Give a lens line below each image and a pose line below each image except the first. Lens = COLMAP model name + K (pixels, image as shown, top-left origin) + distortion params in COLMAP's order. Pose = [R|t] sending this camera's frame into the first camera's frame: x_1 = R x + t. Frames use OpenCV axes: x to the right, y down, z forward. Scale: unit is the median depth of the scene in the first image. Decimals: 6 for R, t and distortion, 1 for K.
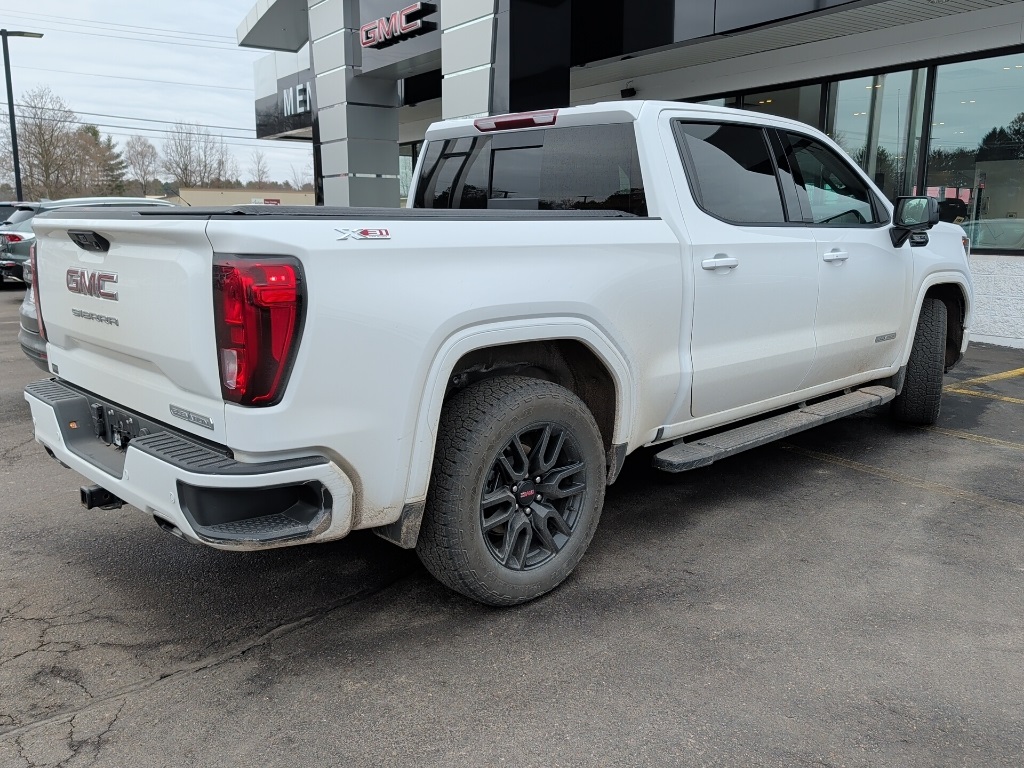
lens RADIAL K [[870.2, 0, 523.9], [0, 870.2, 379.1], [0, 0, 1]] dist [0.009575, 0.005196]
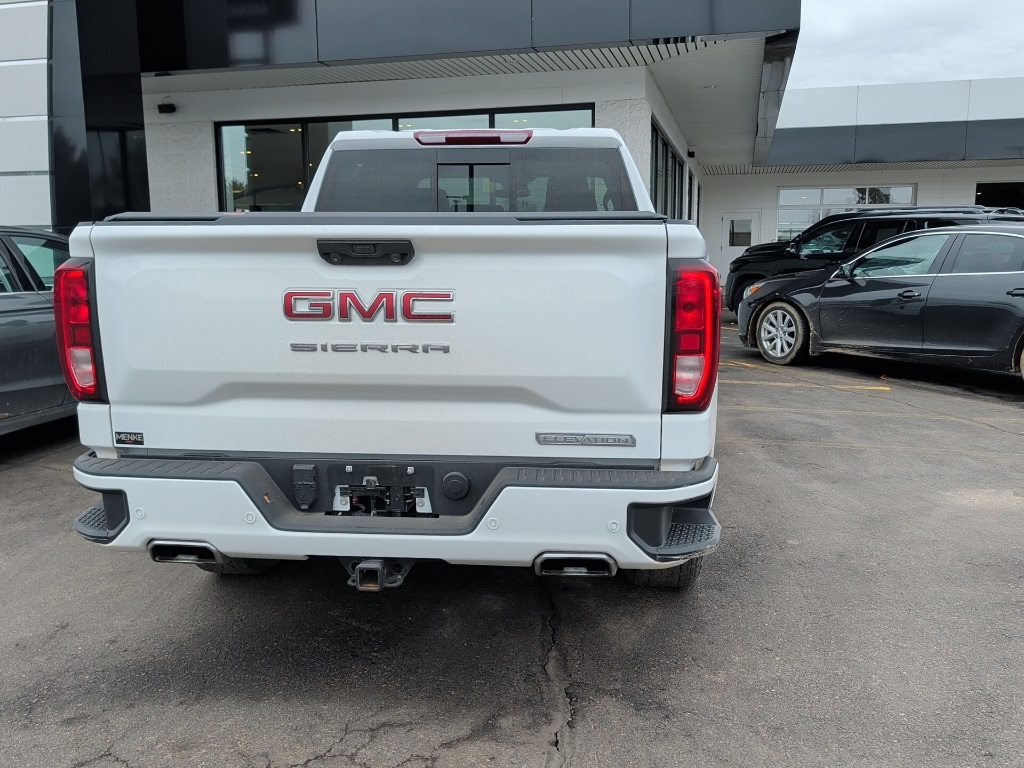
lens RADIAL K [[861.1, 0, 512.0], [0, 861.1, 384.0], [0, 0, 1]] dist [0.080873, -0.149667]
pose [[0.759277, -0.107033, 0.641906, -0.894989], [0.124980, 0.992004, 0.017577, -0.035859], [-0.638654, 0.066879, 0.766582, 0.309254]]
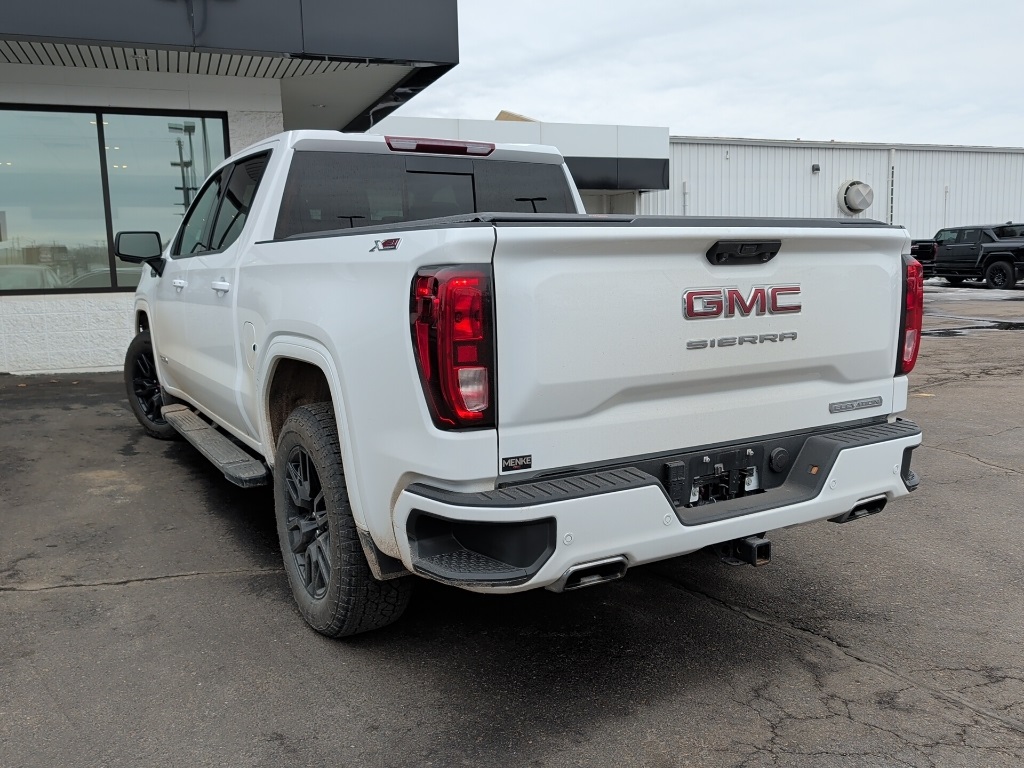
lens RADIAL K [[861.1, 0, 512.0], [0, 861.1, 384.0], [0, 0, 1]] dist [0.080873, -0.149667]
pose [[0.219213, -0.143835, 0.965017, -1.357987], [0.198490, 0.974965, 0.100229, -0.158993], [-0.955274, 0.169574, 0.242275, 1.008771]]
